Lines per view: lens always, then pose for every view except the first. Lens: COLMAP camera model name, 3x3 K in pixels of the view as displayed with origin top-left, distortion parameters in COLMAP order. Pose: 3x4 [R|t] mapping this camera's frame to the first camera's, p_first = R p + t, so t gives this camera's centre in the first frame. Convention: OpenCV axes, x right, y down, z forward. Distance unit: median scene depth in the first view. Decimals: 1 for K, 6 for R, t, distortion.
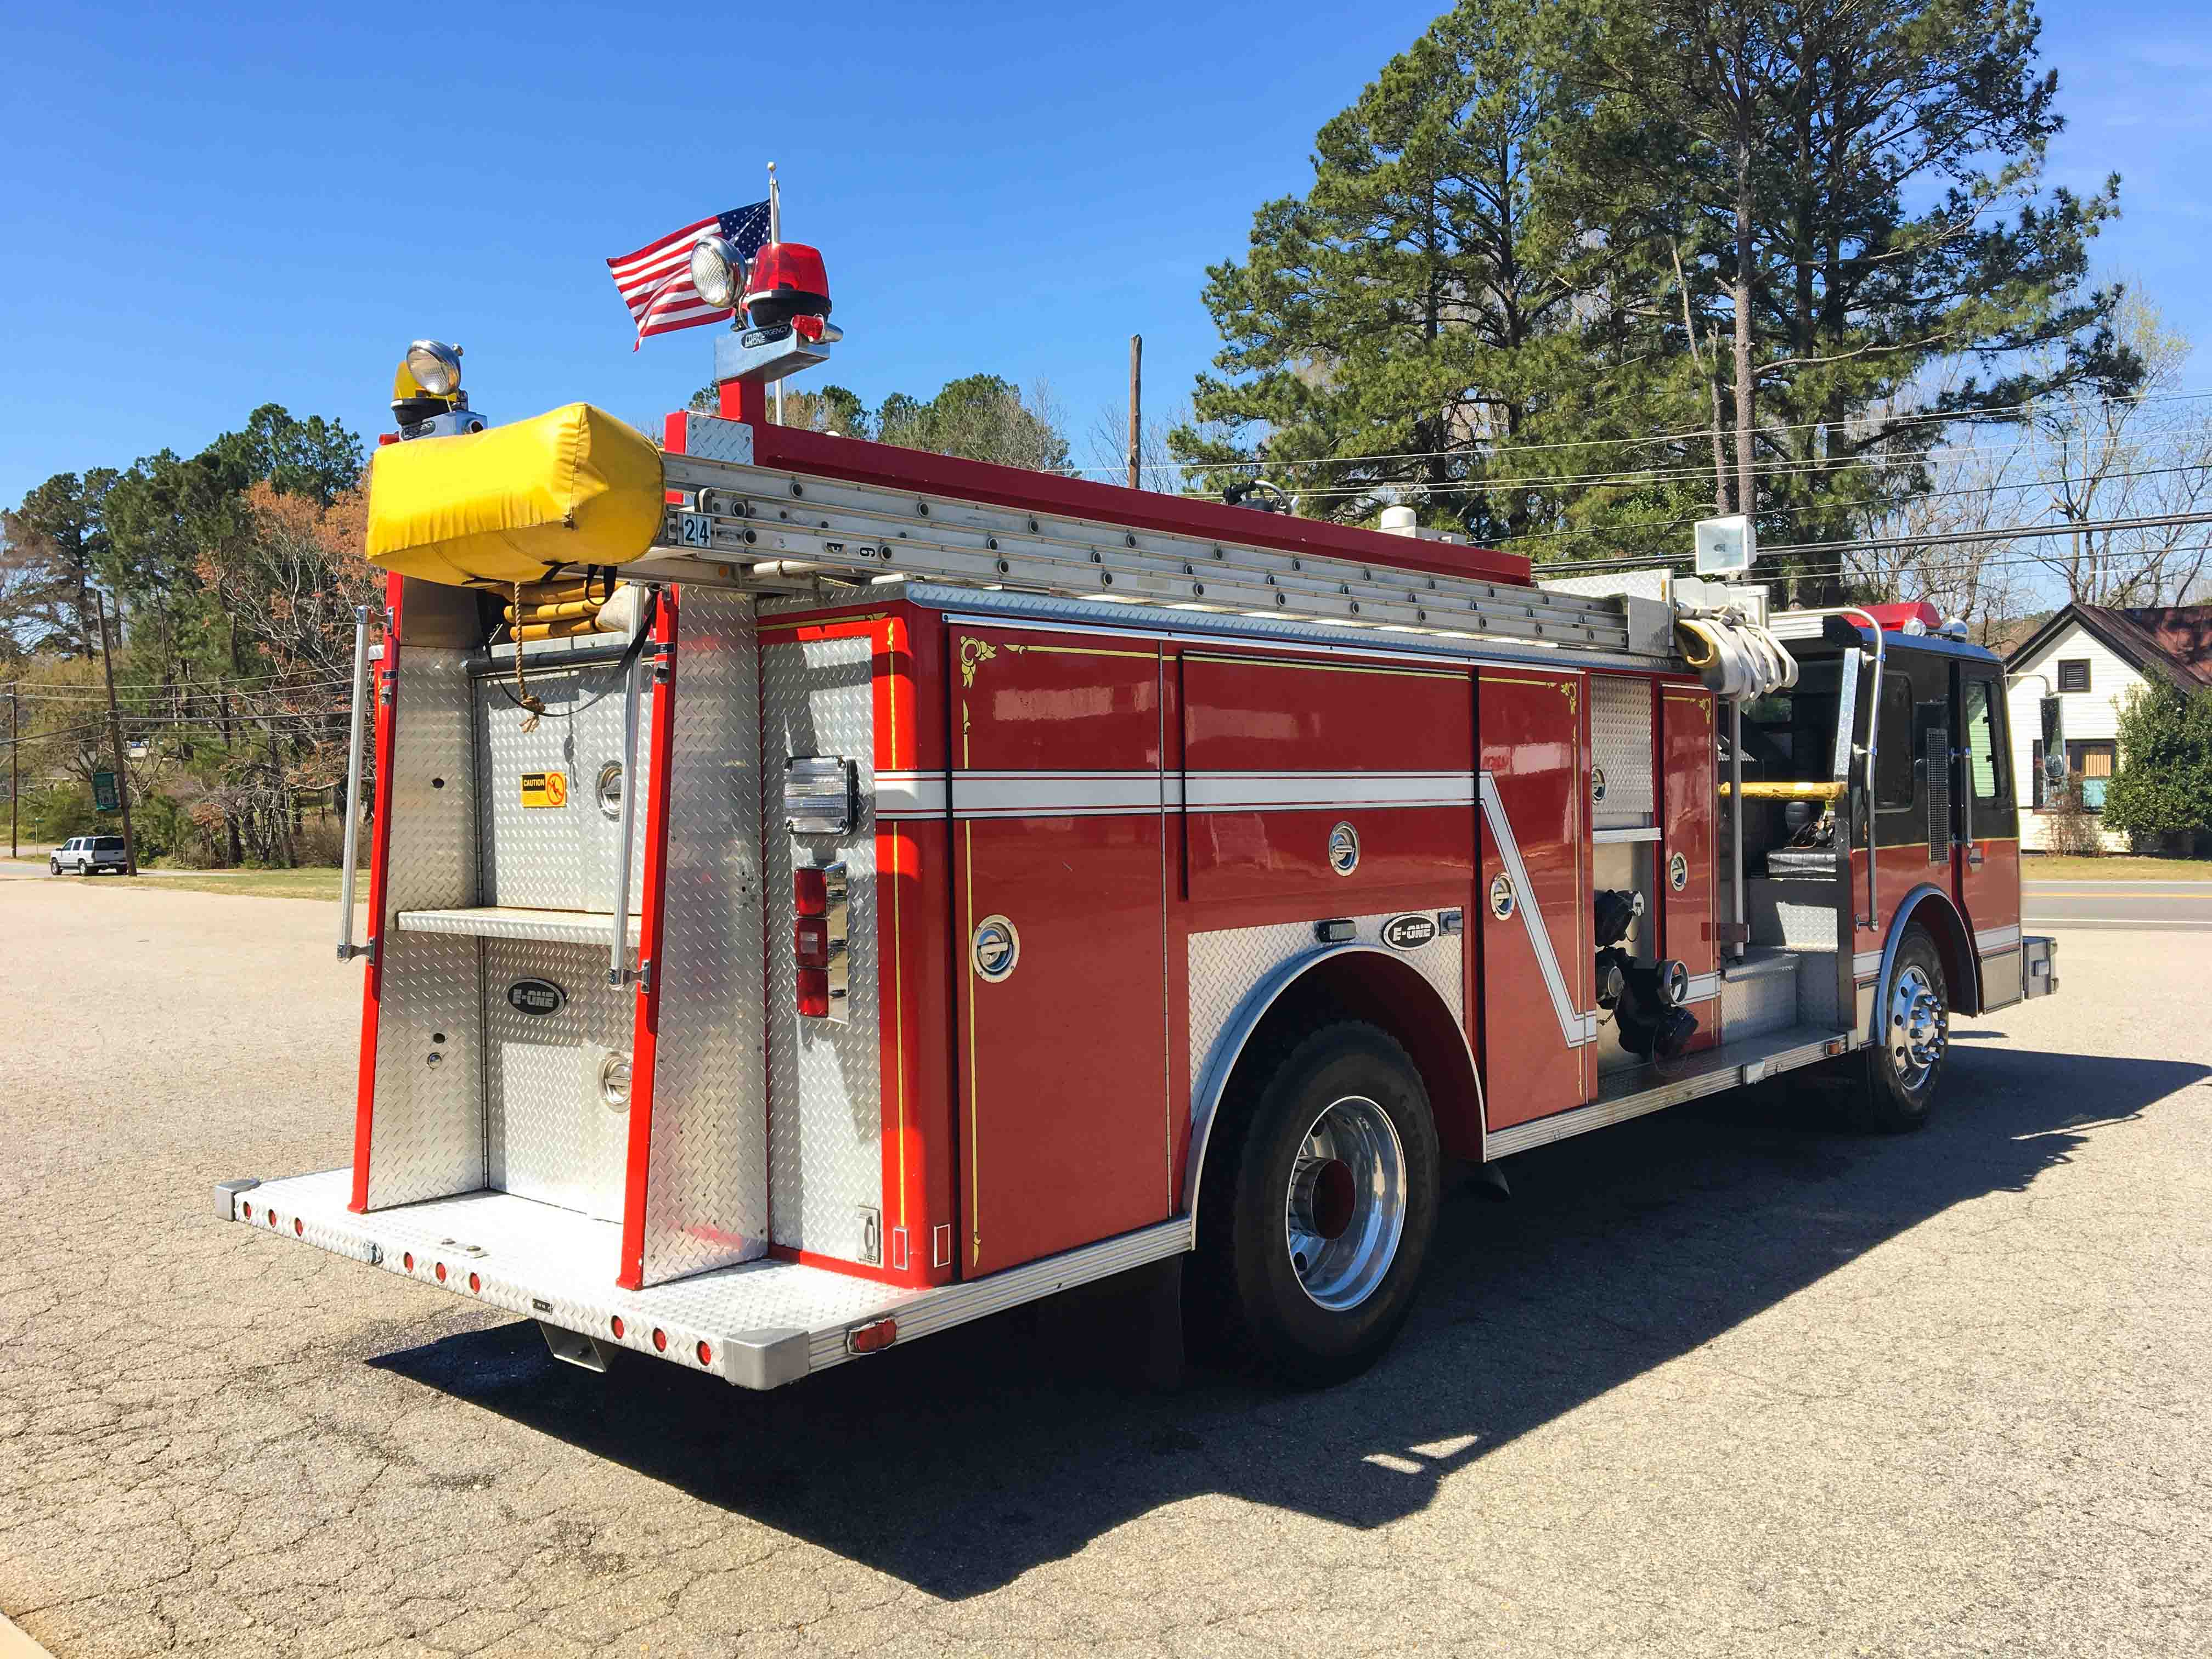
lens RADIAL K [[1844.0, 0, 1122.5], [0, 1844.0, 824.9], [0, 0, 1]] dist [0.063927, -0.083547]
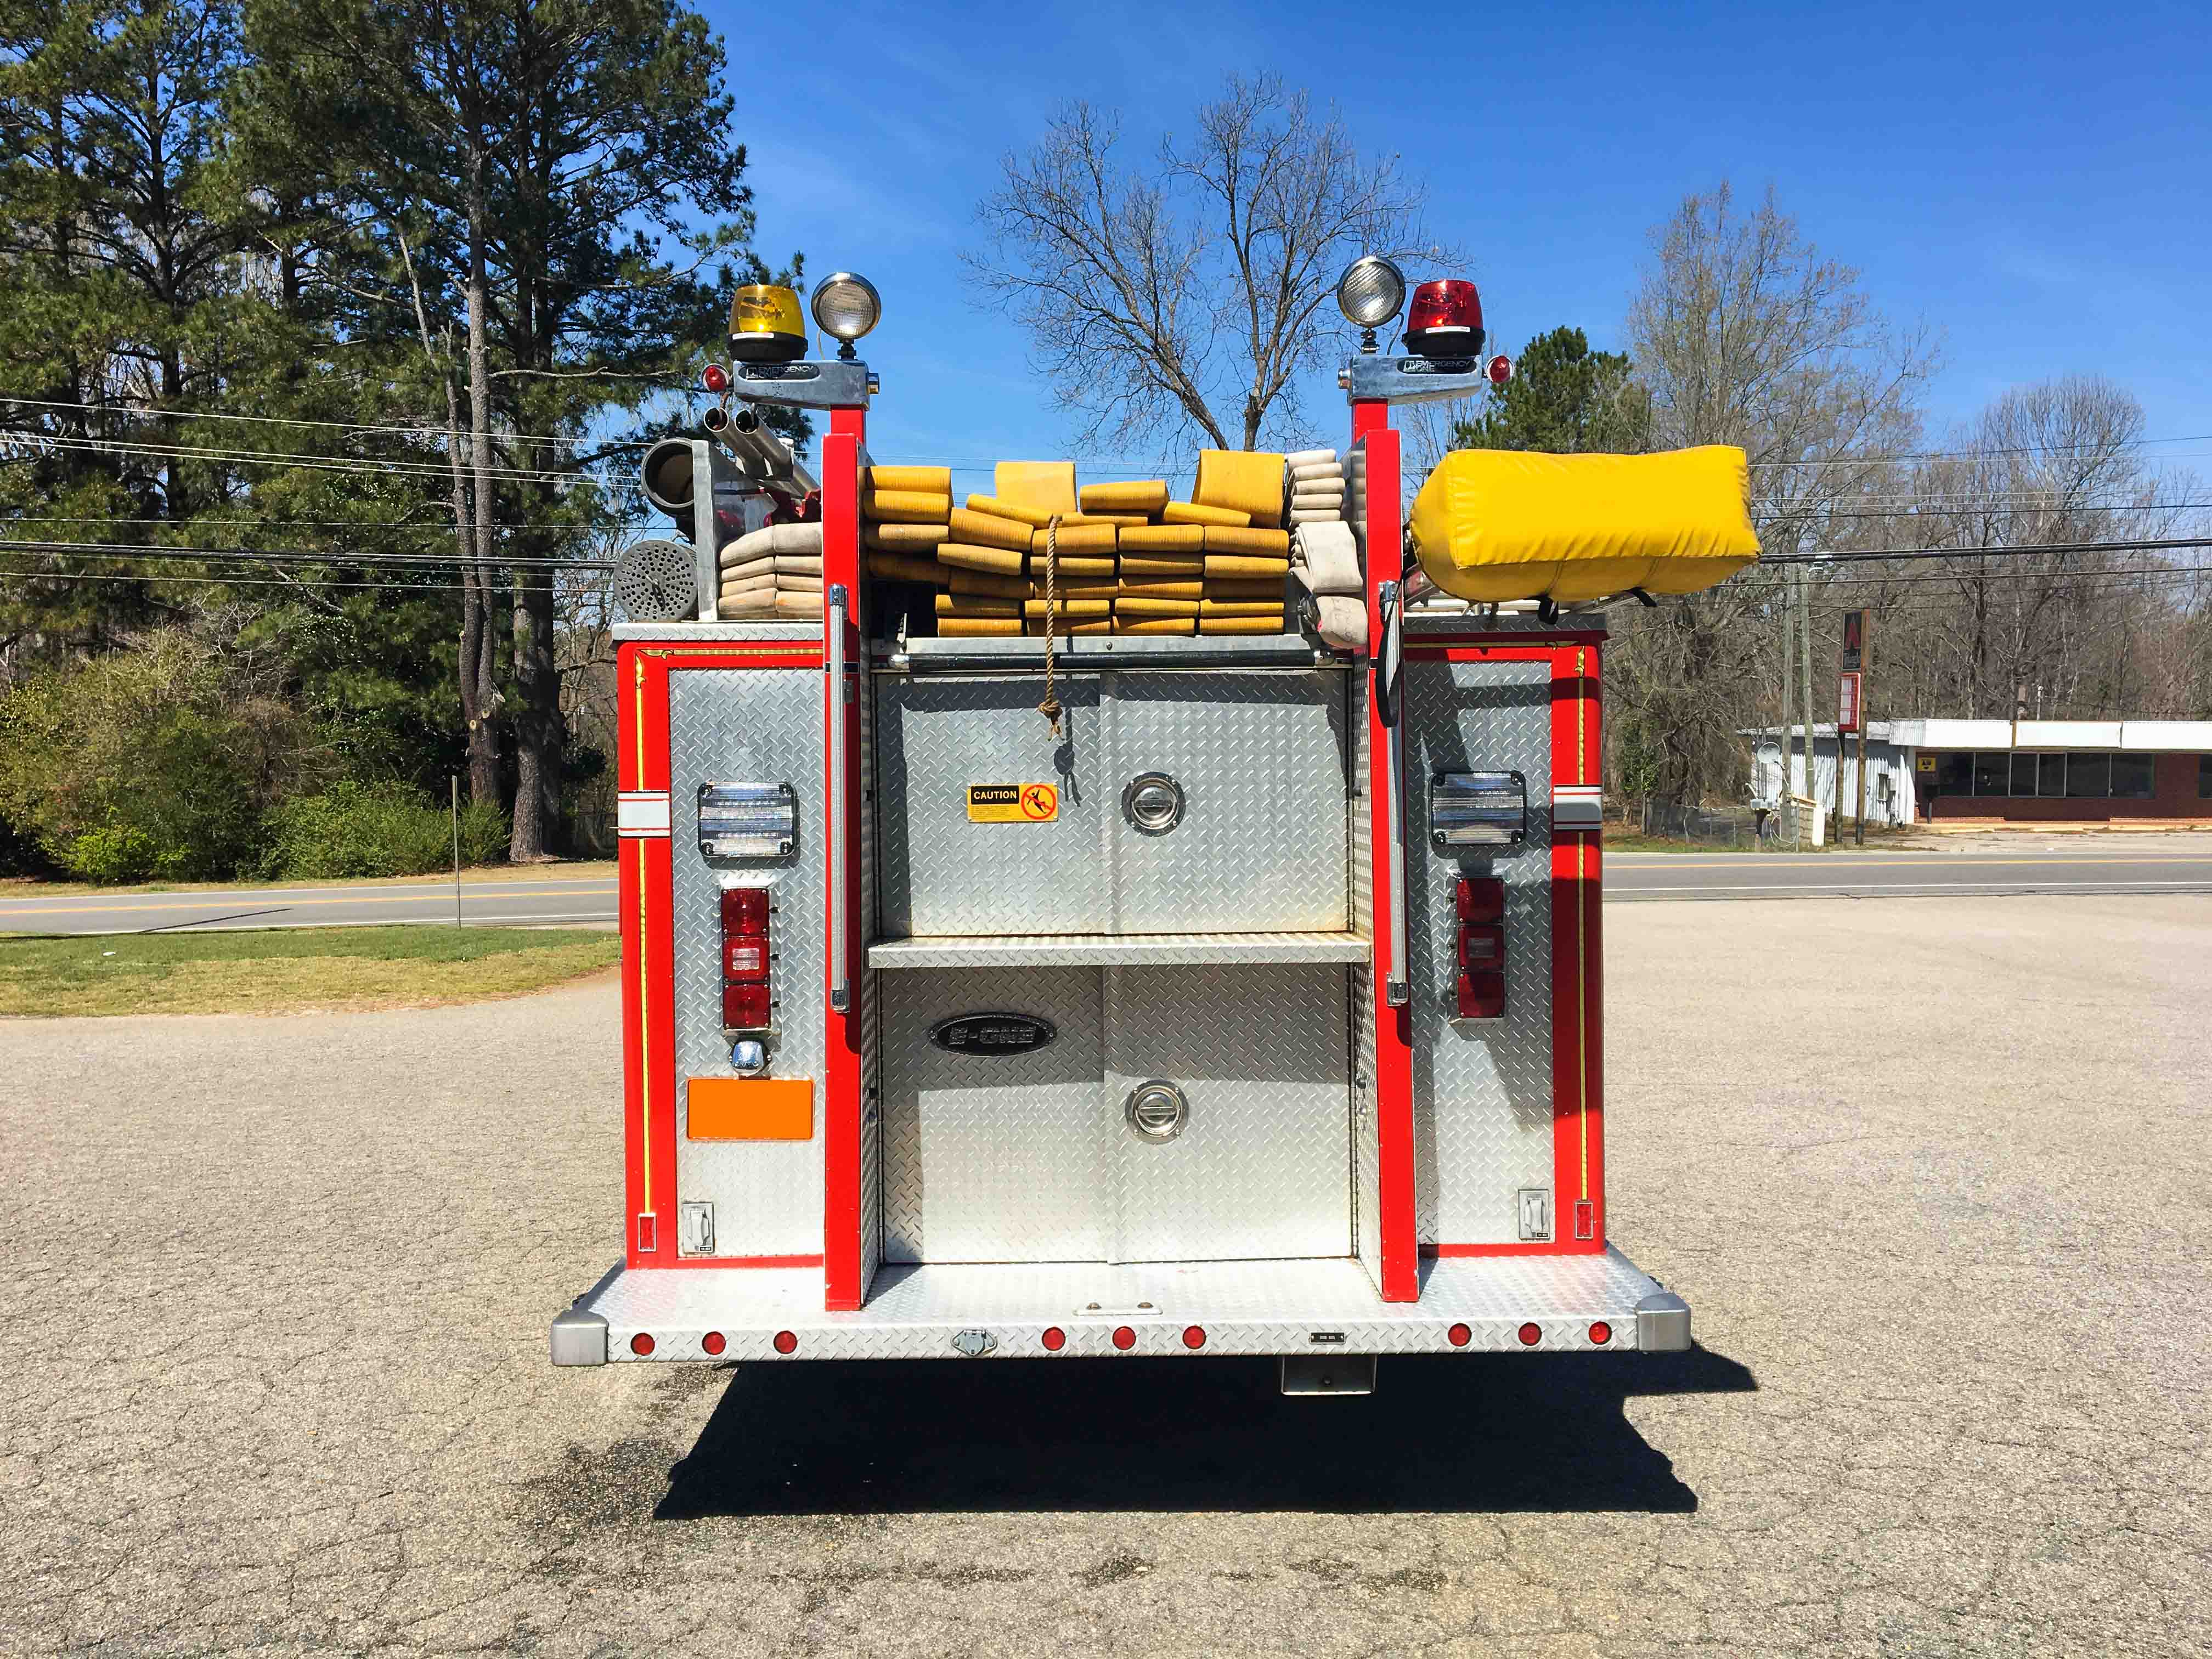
lens RADIAL K [[1844.0, 0, 1122.5], [0, 1844.0, 824.9], [0, 0, 1]] dist [0.063927, -0.083547]
pose [[0.740408, -0.012159, 0.672048, -0.823994], [0.012896, 0.999909, 0.003883, -0.010618], [-0.672034, 0.005792, 0.740497, 0.283416]]
